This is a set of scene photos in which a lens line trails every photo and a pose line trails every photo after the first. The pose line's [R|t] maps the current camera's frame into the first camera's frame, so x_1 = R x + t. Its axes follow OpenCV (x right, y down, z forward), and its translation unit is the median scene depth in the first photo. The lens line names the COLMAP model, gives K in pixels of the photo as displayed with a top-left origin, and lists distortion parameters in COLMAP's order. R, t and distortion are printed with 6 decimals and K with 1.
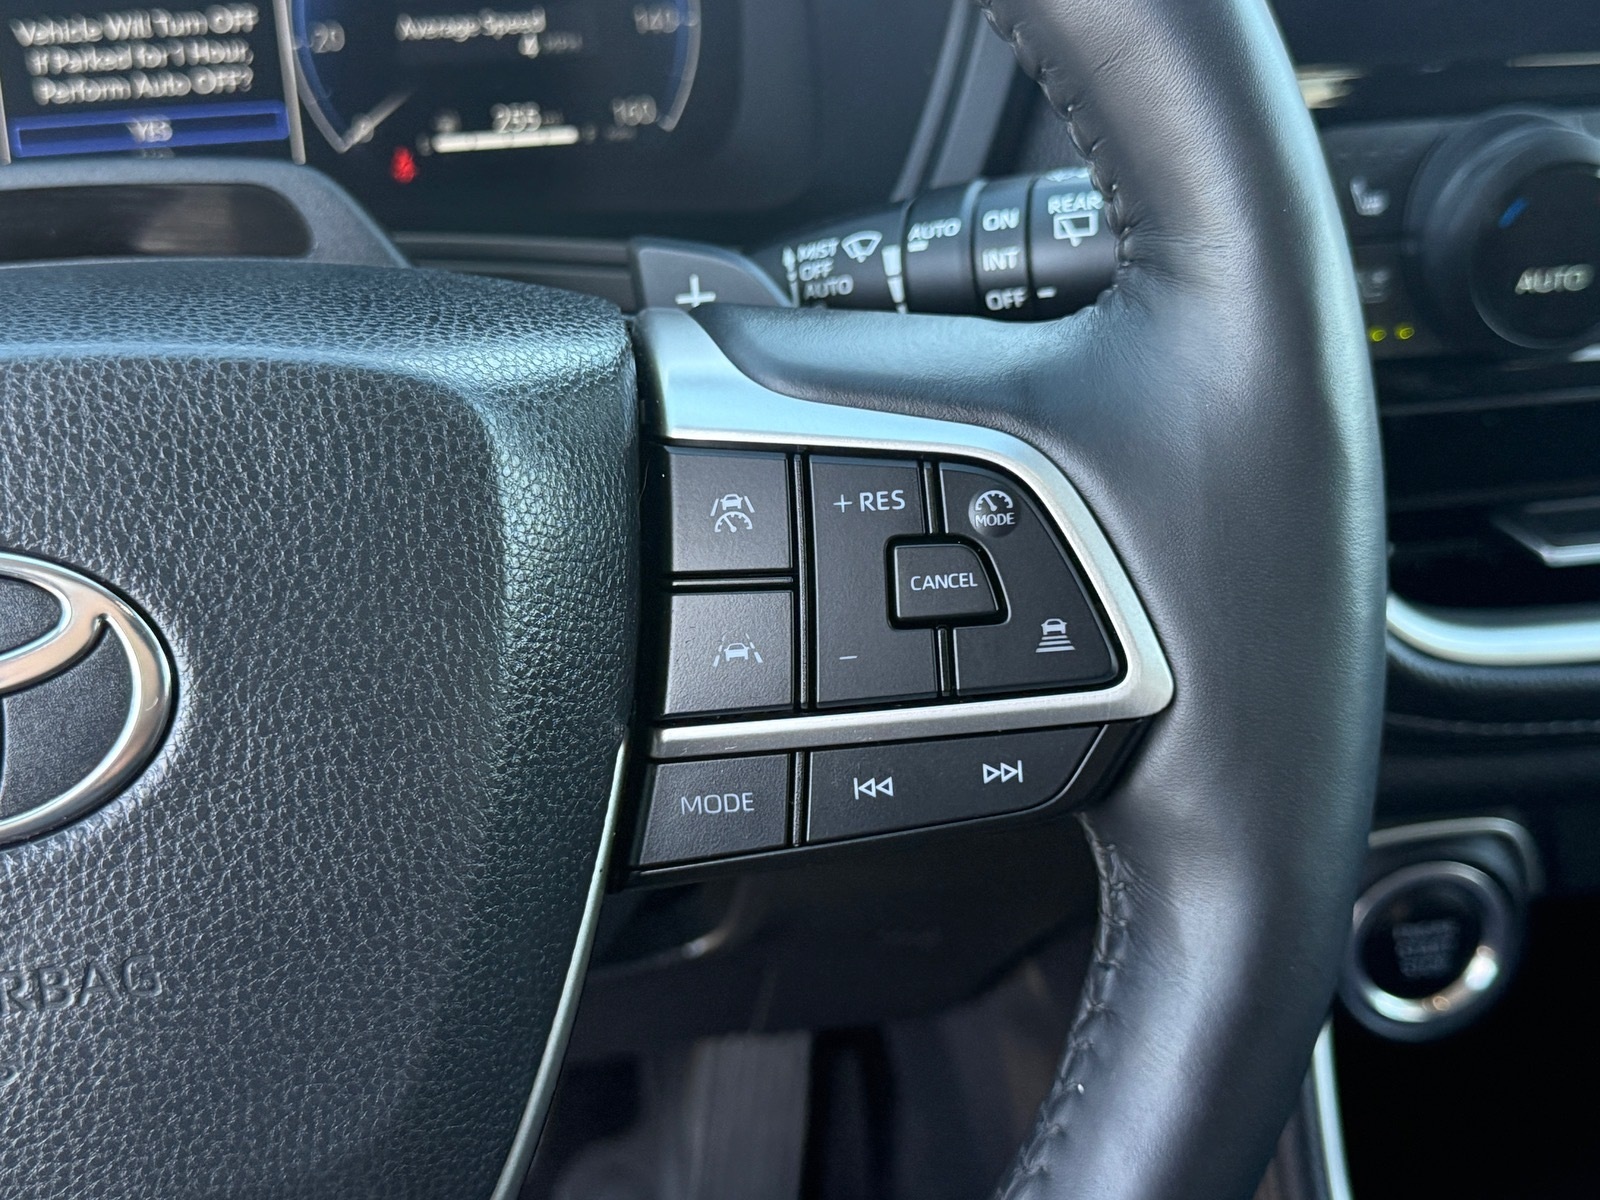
lens RADIAL K [[2121.4, 0, 788.2], [0, 2121.4, 608.9], [0, 0, 1]] dist [0.096582, 0.000000]
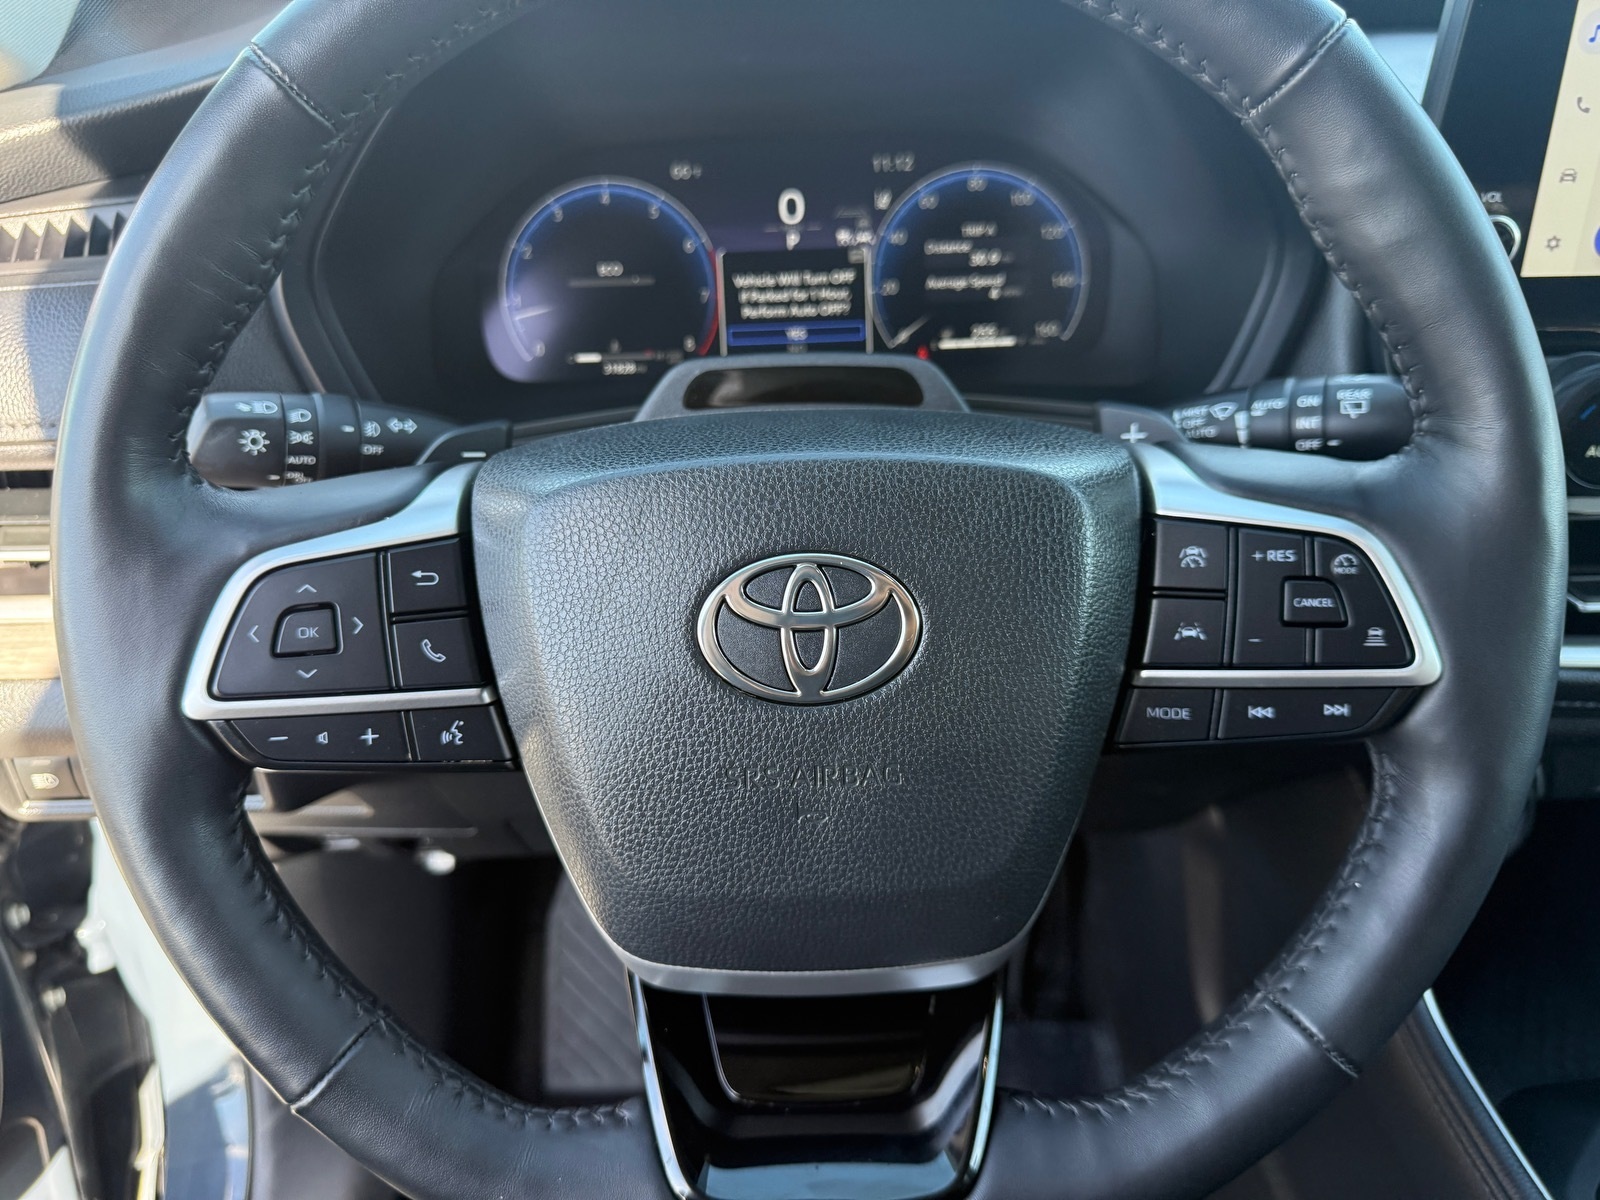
lens RADIAL K [[1157.1, 0, 797.0], [0, 1157.1, 596.2], [0, 0, 1]] dist [0.076061, -0.115740]
pose [[0.985902, 0.070922, -0.151549, -0.207205], [-0.069881, 0.997481, 0.012193, 0.000537], [0.152032, -0.001430, 0.988375, -0.055785]]
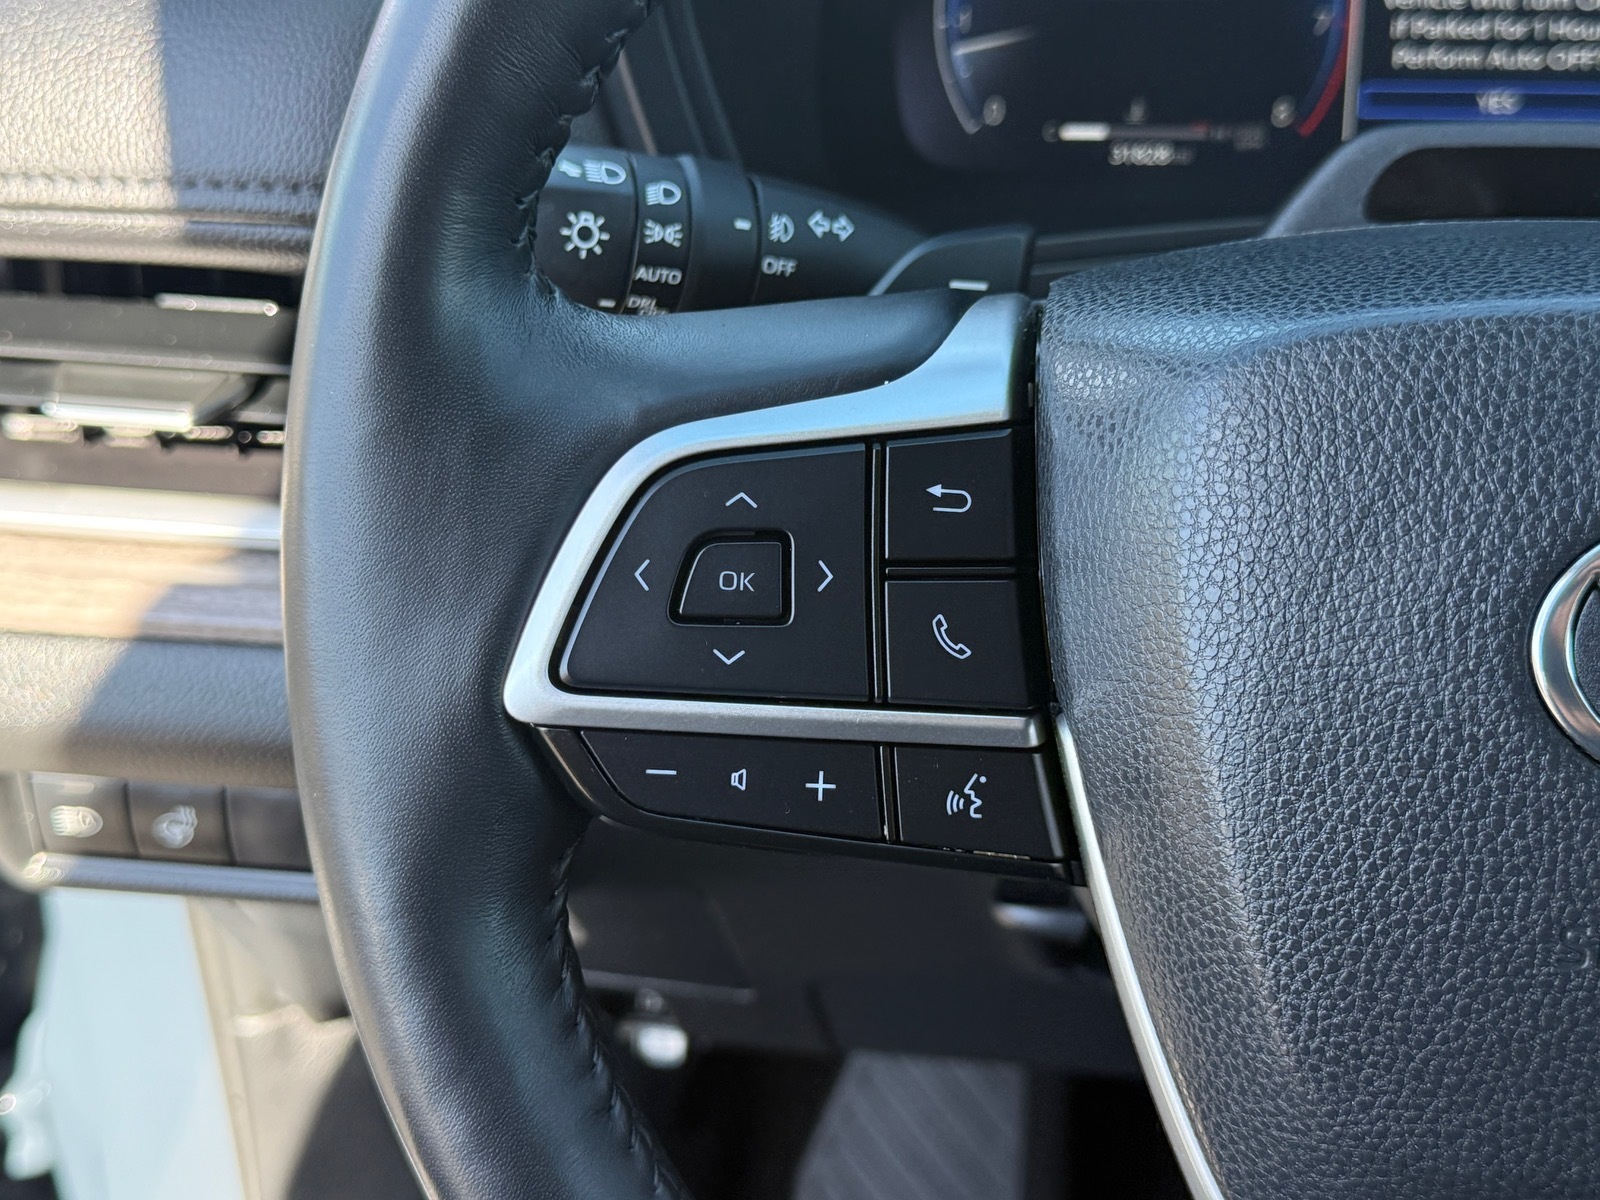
lens RADIAL K [[2121.4, 0, 846.3], [0, 2121.4, 601.8], [0, 0, 1]] dist [0.096582, 0.000000]
pose [[0.942420, 0.155380, -0.296145, -0.428521], [-0.156798, 0.987446, 0.019111, 0.055206], [0.295396, 0.028425, 0.954952, -0.046647]]
